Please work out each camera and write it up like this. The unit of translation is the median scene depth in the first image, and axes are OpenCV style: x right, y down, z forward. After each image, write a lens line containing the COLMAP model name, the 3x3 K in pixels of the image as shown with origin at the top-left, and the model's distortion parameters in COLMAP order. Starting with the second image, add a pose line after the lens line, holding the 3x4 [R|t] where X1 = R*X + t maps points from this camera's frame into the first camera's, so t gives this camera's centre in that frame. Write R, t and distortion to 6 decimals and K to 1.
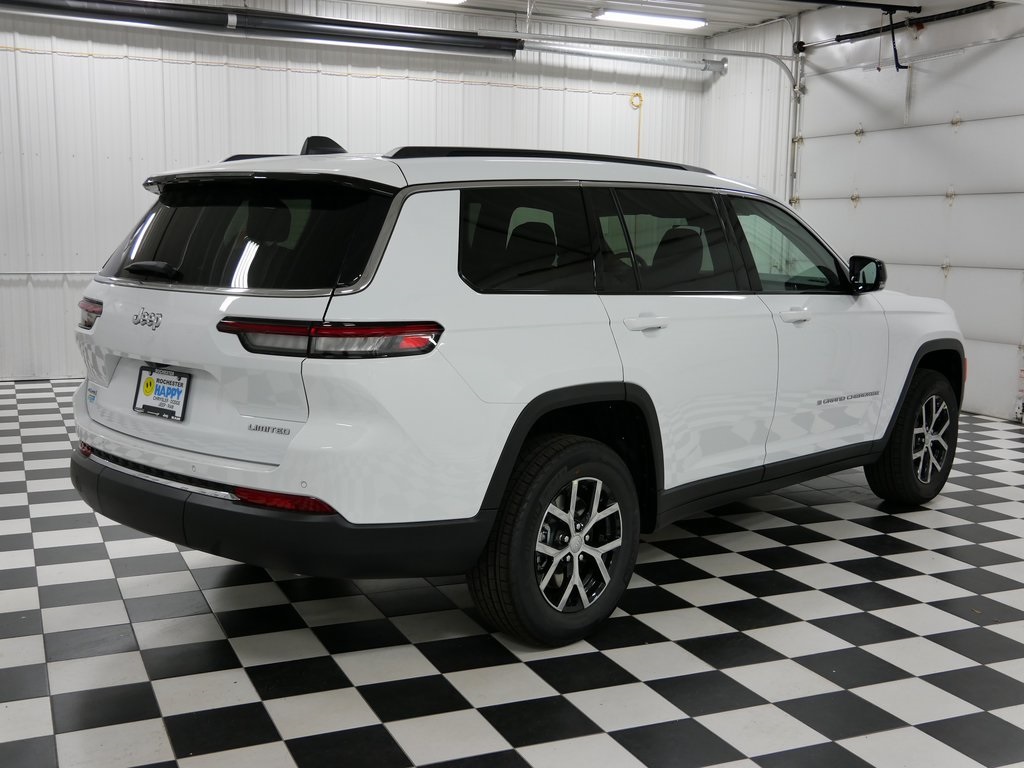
lens RADIAL K [[1150.6, 0, 512.0], [0, 1150.6, 384.0], [0, 0, 1]] dist [0.023950, 0.034128]
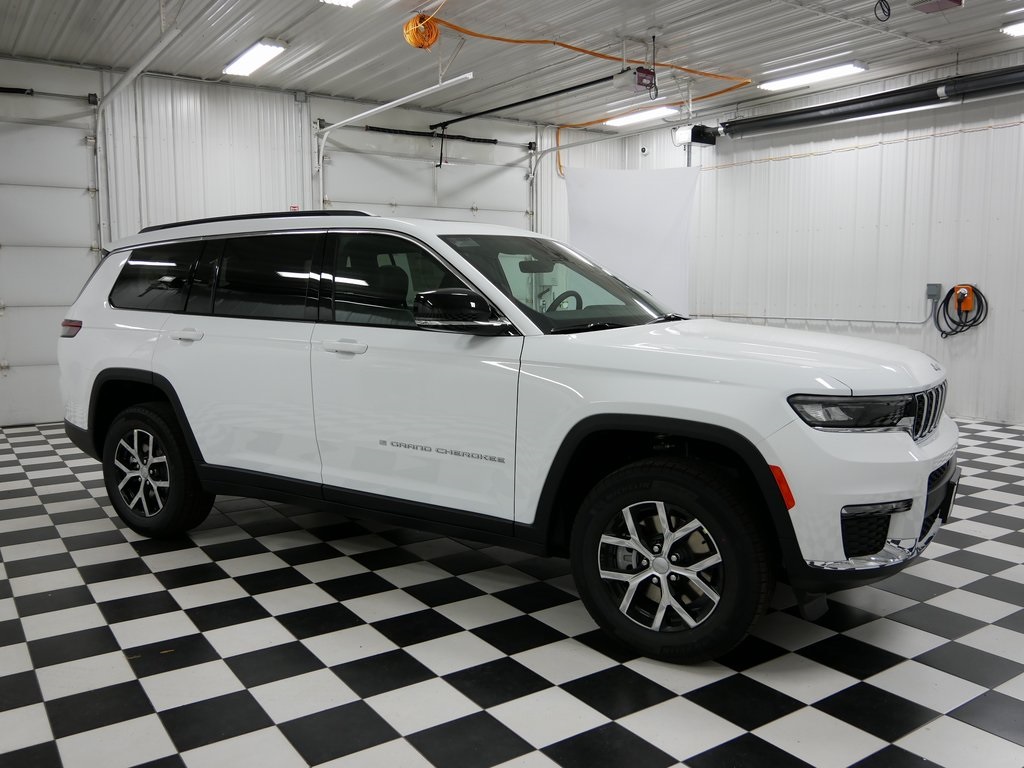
lens RADIAL K [[855.1, 0, 512.0], [0, 855.1, 384.0], [0, 0, 1]] dist [-0.015987, -0.007123]
pose [[0.190488, 0.096313, -0.976954, 0.959164], [-0.130363, 0.988844, 0.072067, -0.095358], [0.972995, 0.113631, 0.200918, 0.946052]]
